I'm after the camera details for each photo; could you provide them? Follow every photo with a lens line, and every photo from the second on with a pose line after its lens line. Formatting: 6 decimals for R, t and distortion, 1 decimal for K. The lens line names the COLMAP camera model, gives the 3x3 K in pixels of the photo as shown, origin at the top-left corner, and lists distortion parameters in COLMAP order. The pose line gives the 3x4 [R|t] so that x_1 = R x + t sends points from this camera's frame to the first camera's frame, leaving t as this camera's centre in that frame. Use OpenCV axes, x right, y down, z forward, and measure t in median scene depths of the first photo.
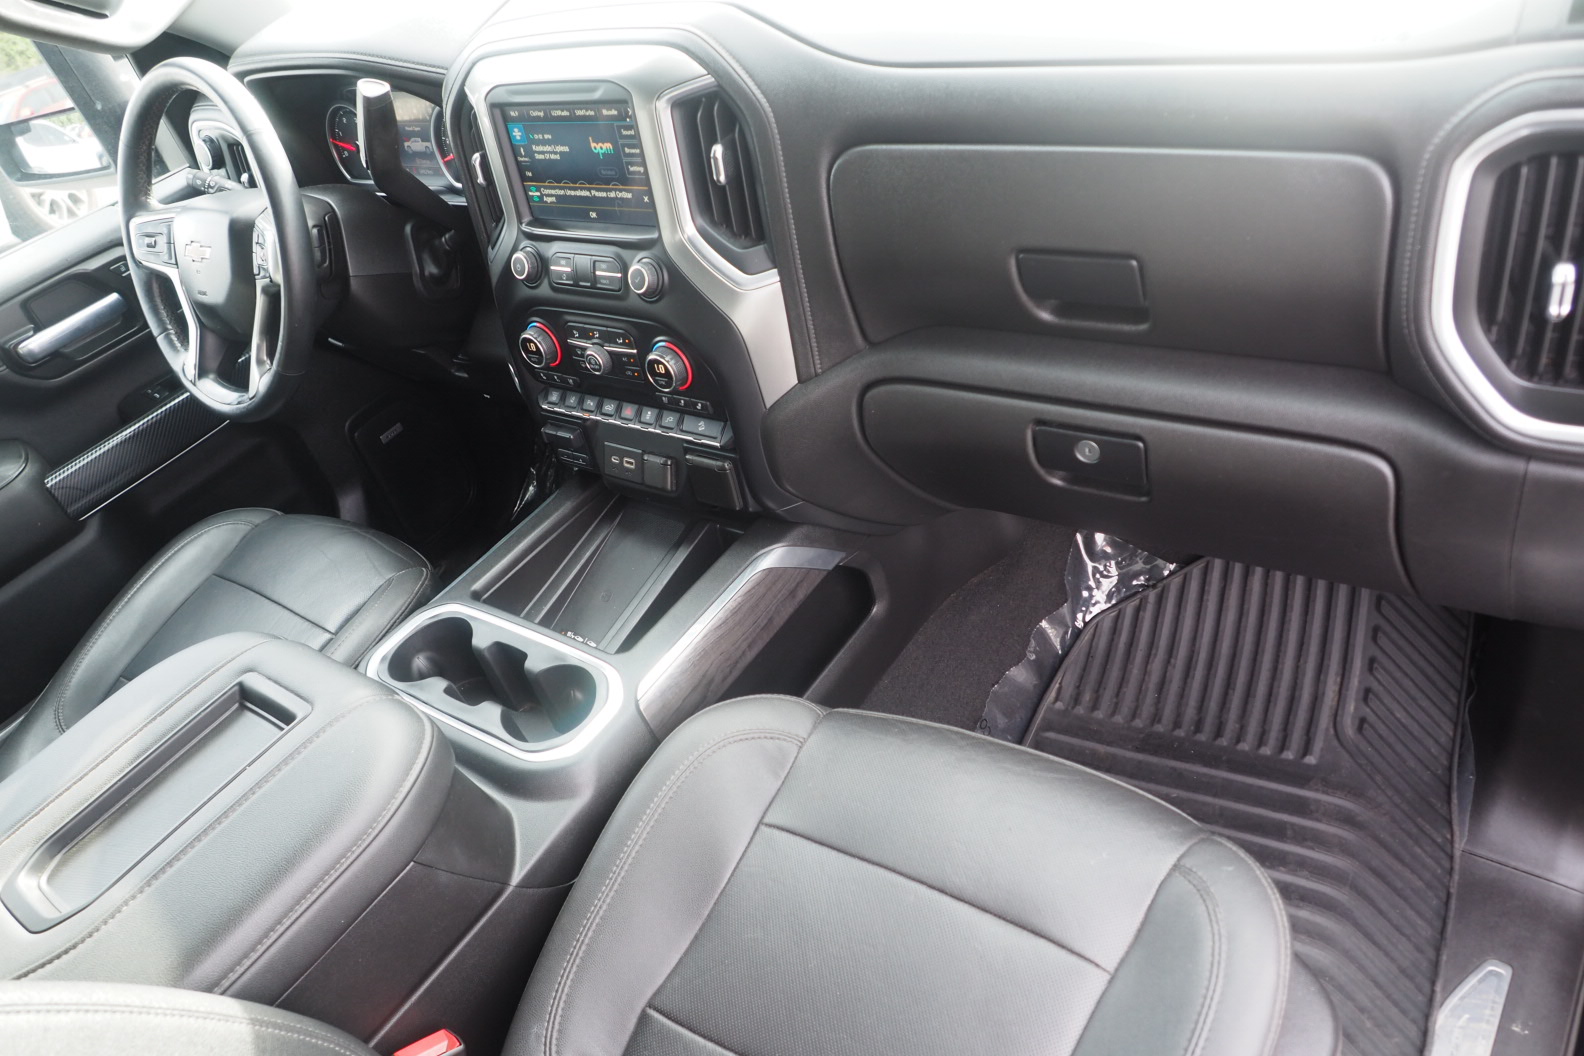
lens RADIAL K [[1114.4, 0, 799.4], [0, 1114.4, 530.9], [0, 0, 1]] dist [-0.036021, 0.009089]
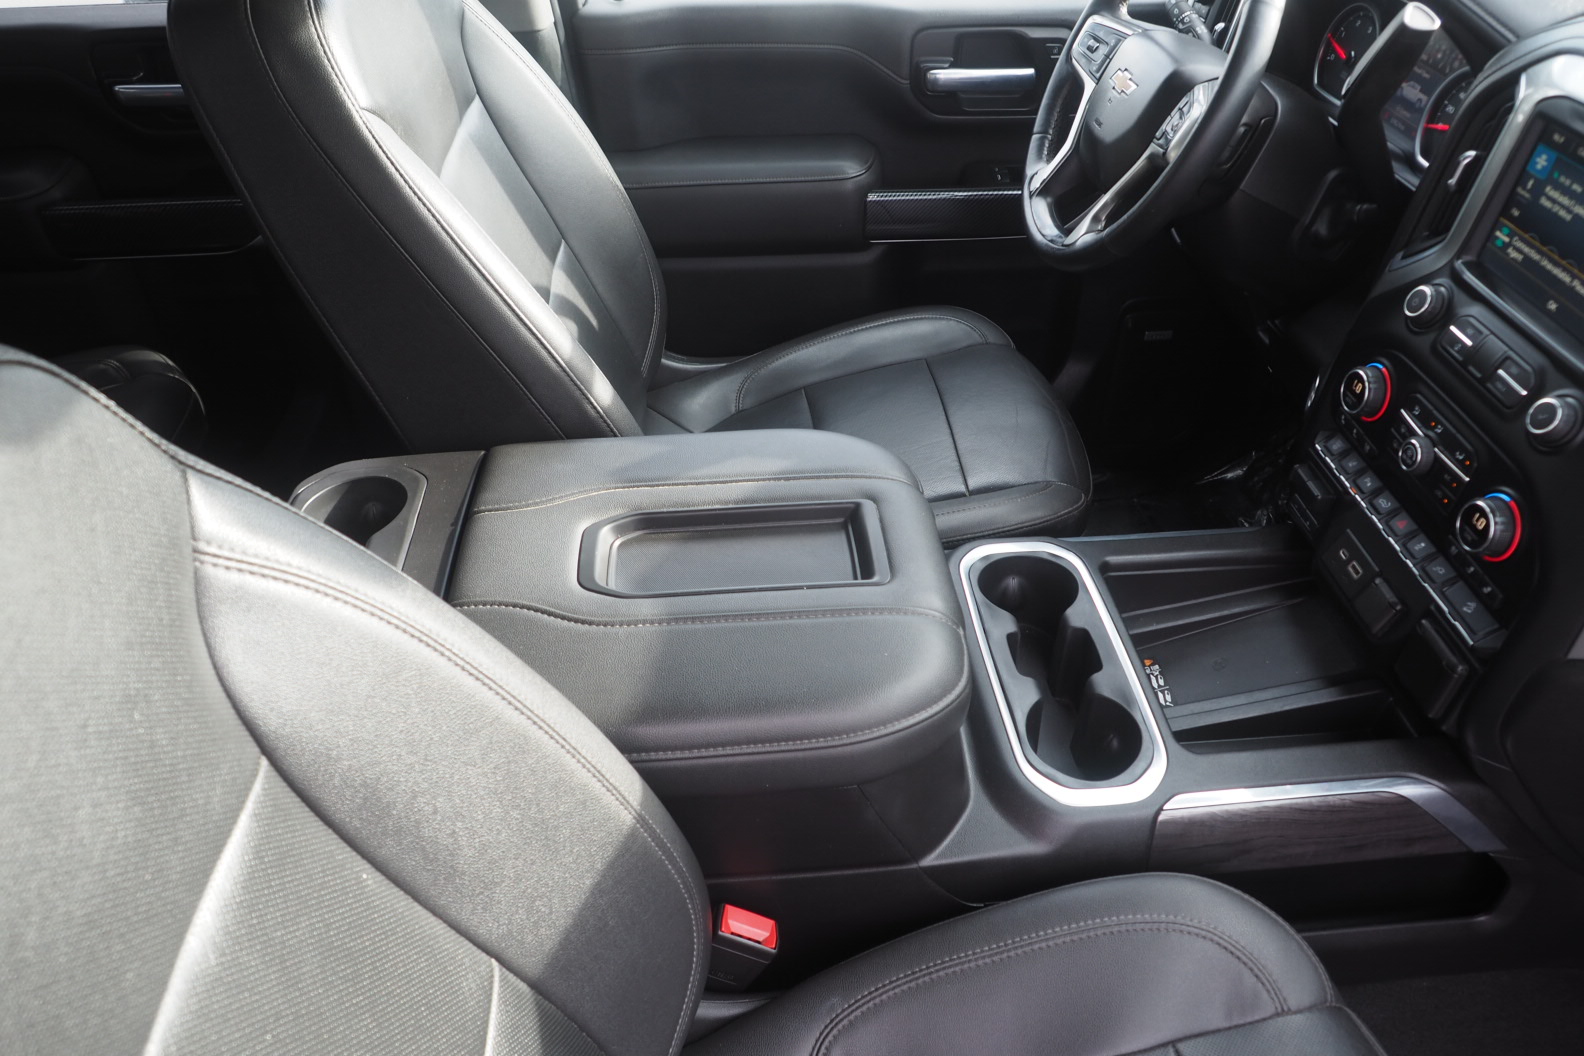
lens RADIAL K [[1114.4, 0, 796.6], [0, 1114.4, 534.6], [0, 0, 1]] dist [-0.036021, 0.009089]
pose [[0.628179, 0.646431, -0.433033, -0.082809], [-0.589247, 0.758696, 0.277791, -0.069435], [0.508113, 0.080661, 0.857505, 0.111846]]
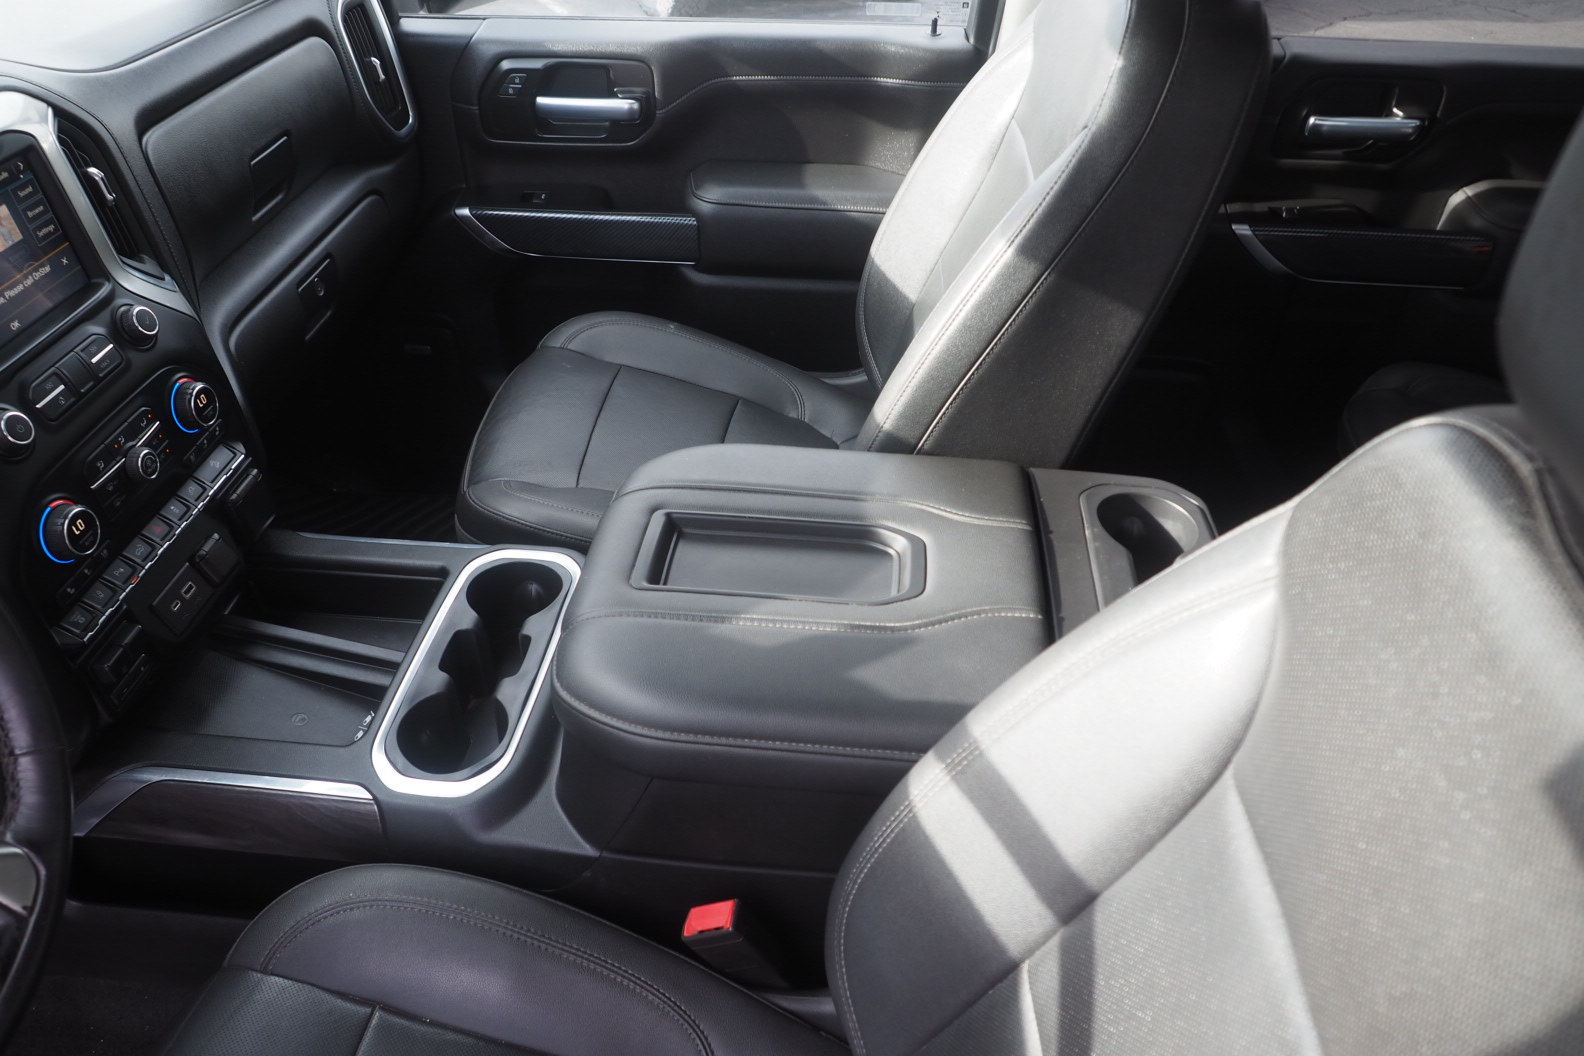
lens RADIAL K [[1114.4, 0, 794.1], [0, 1114.4, 528.0], [0, 0, 1]] dist [-0.036021, 0.009089]
pose [[-0.489146, -0.330351, 0.807220, -1.119186], [0.622633, 0.515856, 0.588405, -0.314562], [-0.610790, 0.790418, -0.046641, 0.781995]]
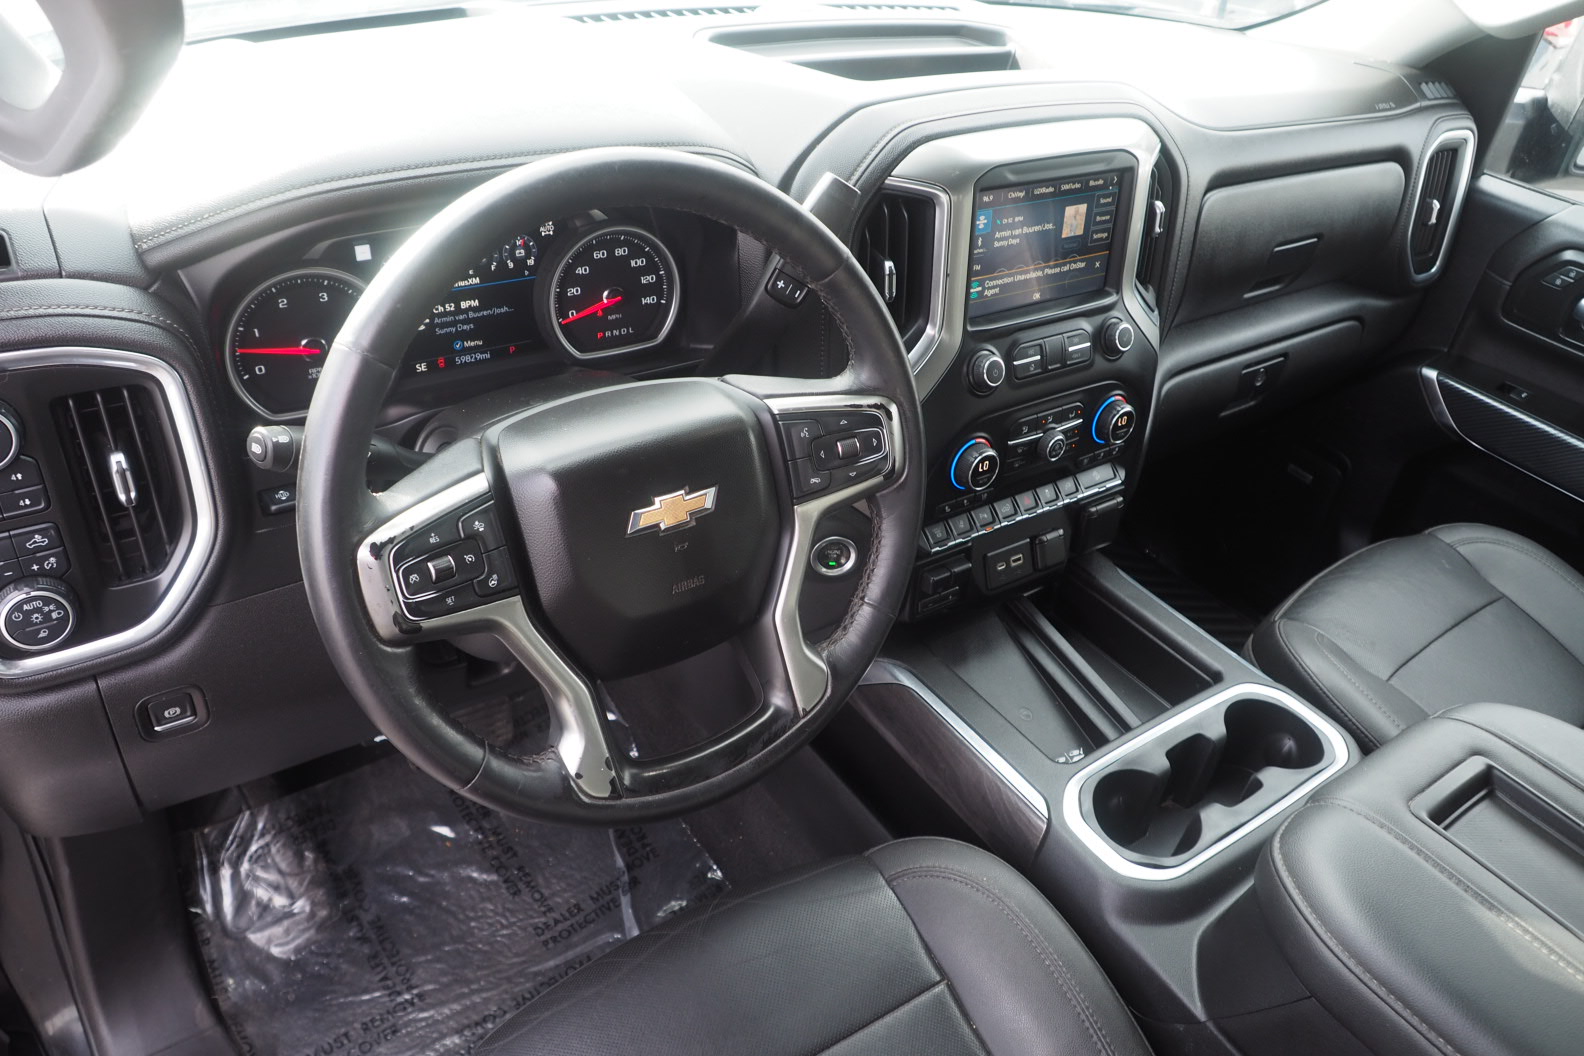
lens RADIAL K [[1114.4, 0, 804.7], [0, 1114.4, 529.2], [0, 0, 1]] dist [-0.036021, 0.009089]
pose [[0.293498, -0.312549, 0.903423, -1.126259], [0.443585, 0.881668, 0.160914, -0.338601], [-0.846813, 0.353517, 0.397410, 0.833954]]
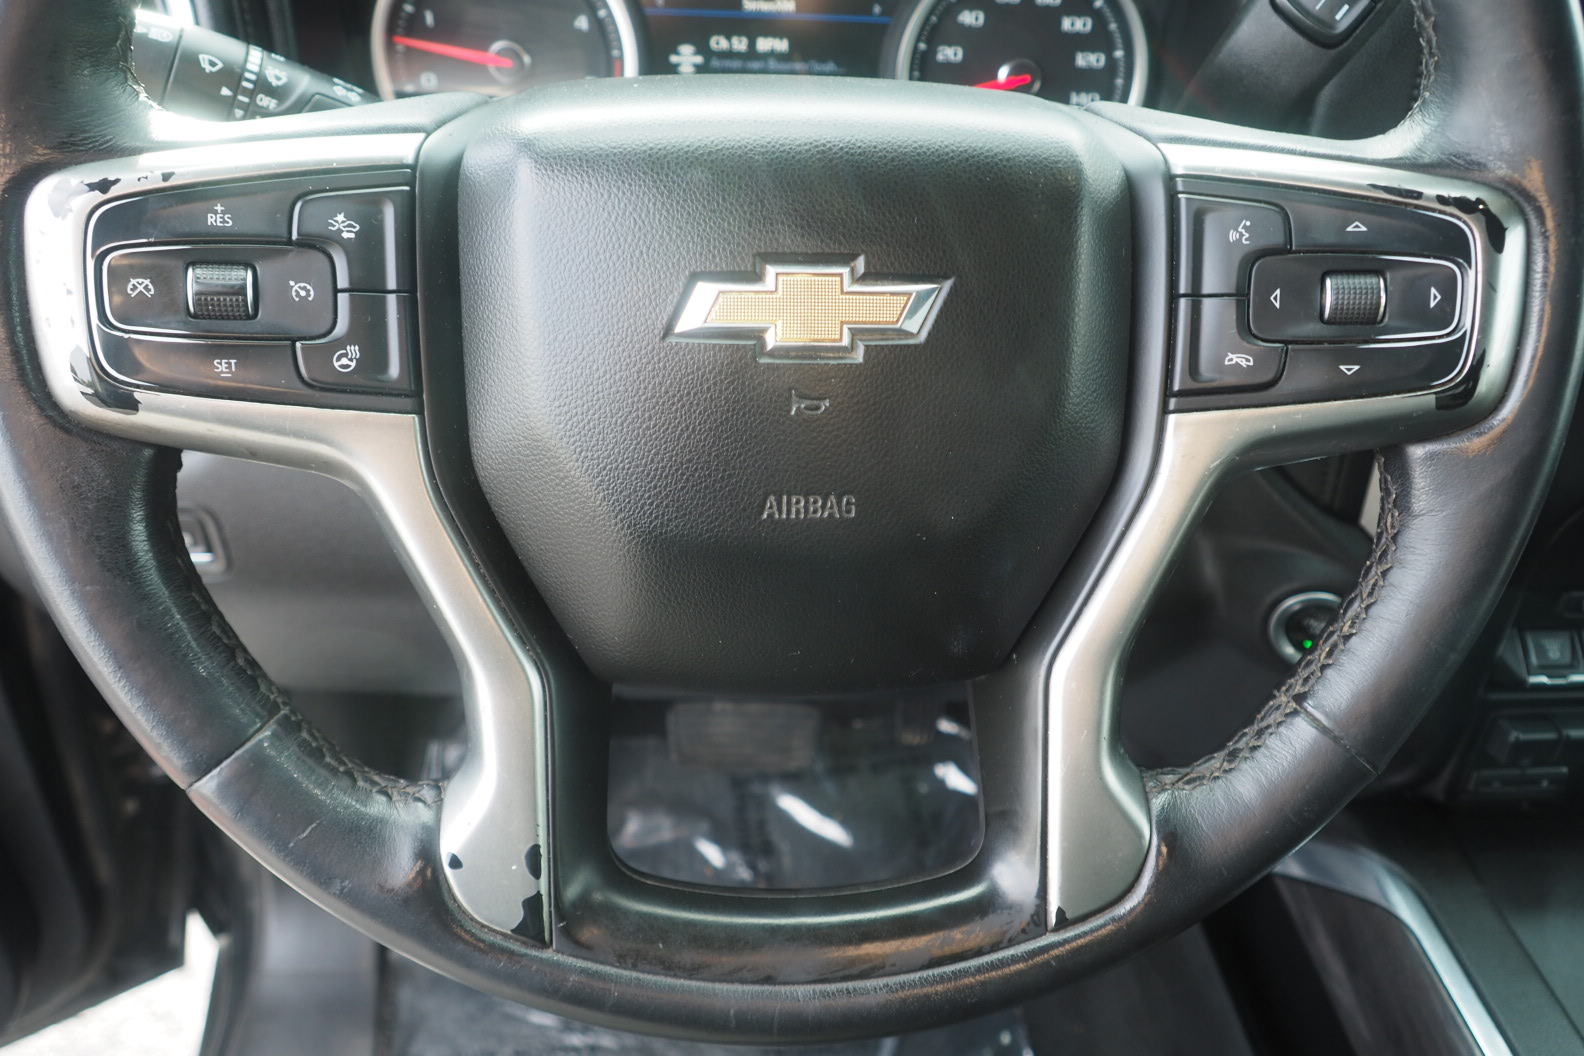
lens RADIAL K [[1114.4, 0, 802.3], [0, 1114.4, 535.9], [0, 0, 1]] dist [-0.036021, 0.009089]
pose [[0.745446, -0.133633, 0.653033, -0.772569], [0.215787, 0.975321, -0.046739, -0.227359], [-0.630671, 0.175758, 0.755886, 0.956109]]
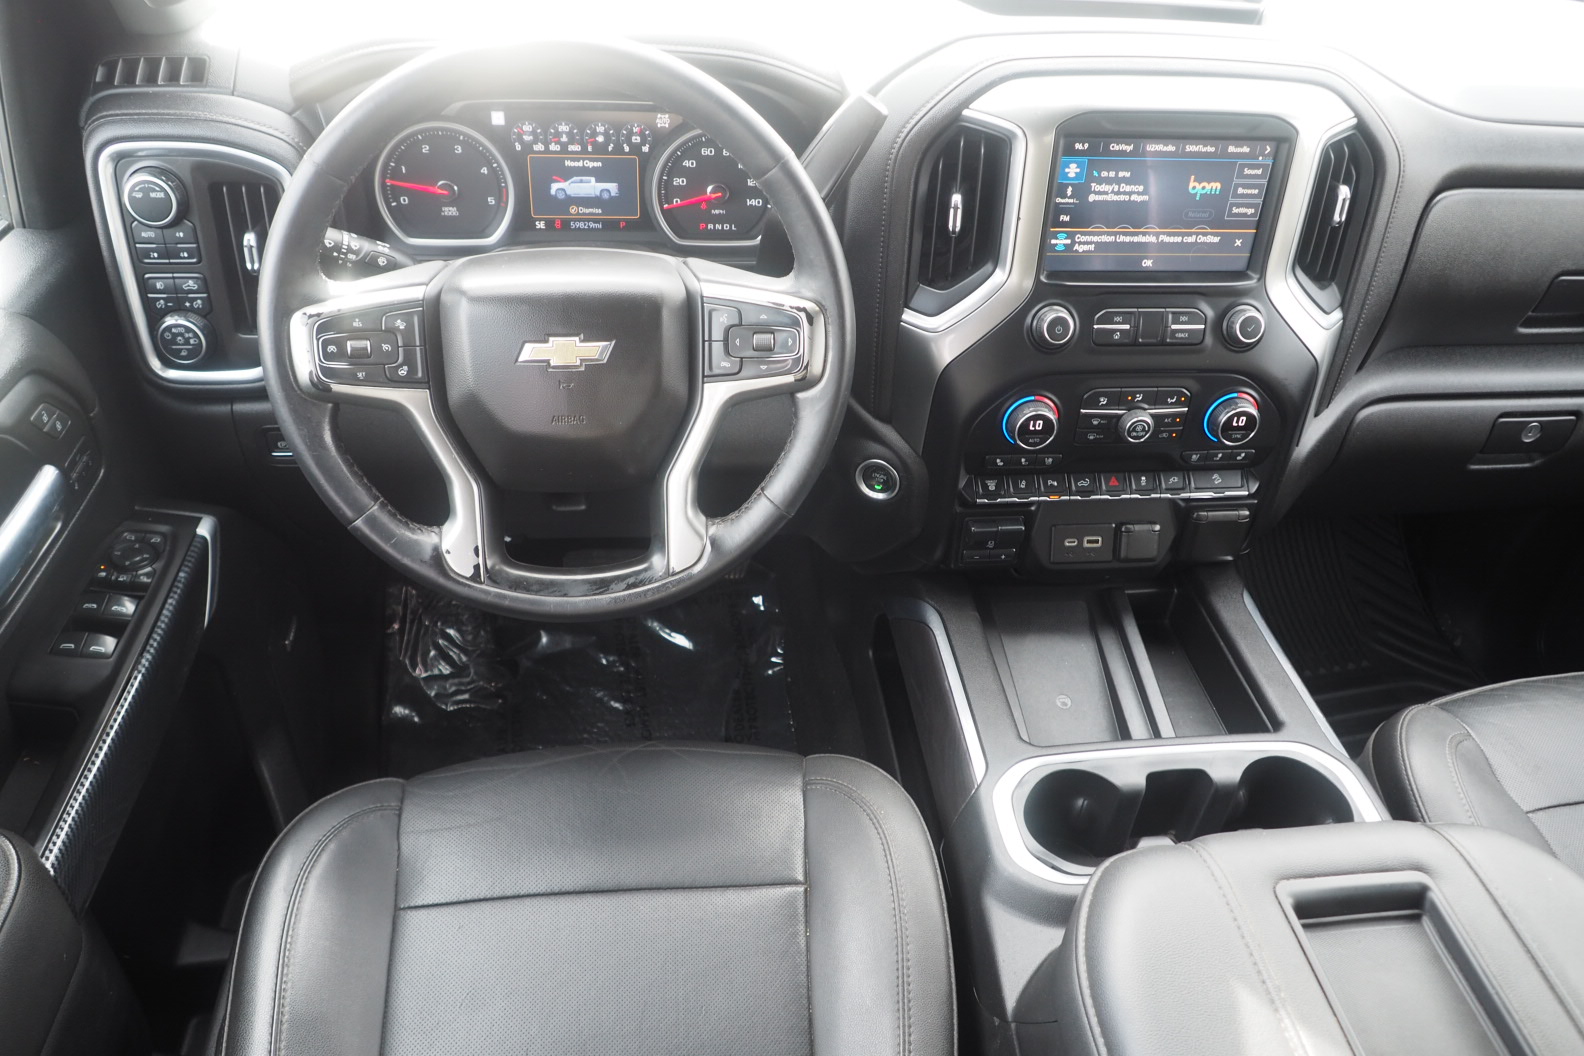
lens RADIAL K [[1114.4, 0, 799.1], [0, 1114.4, 533.1], [0, 0, 1]] dist [-0.036021, 0.009089]
pose [[0.705150, -0.198840, 0.680608, -0.993708], [0.236817, 0.970800, 0.038264, -0.169685], [-0.668343, 0.134198, 0.731648, 0.549775]]
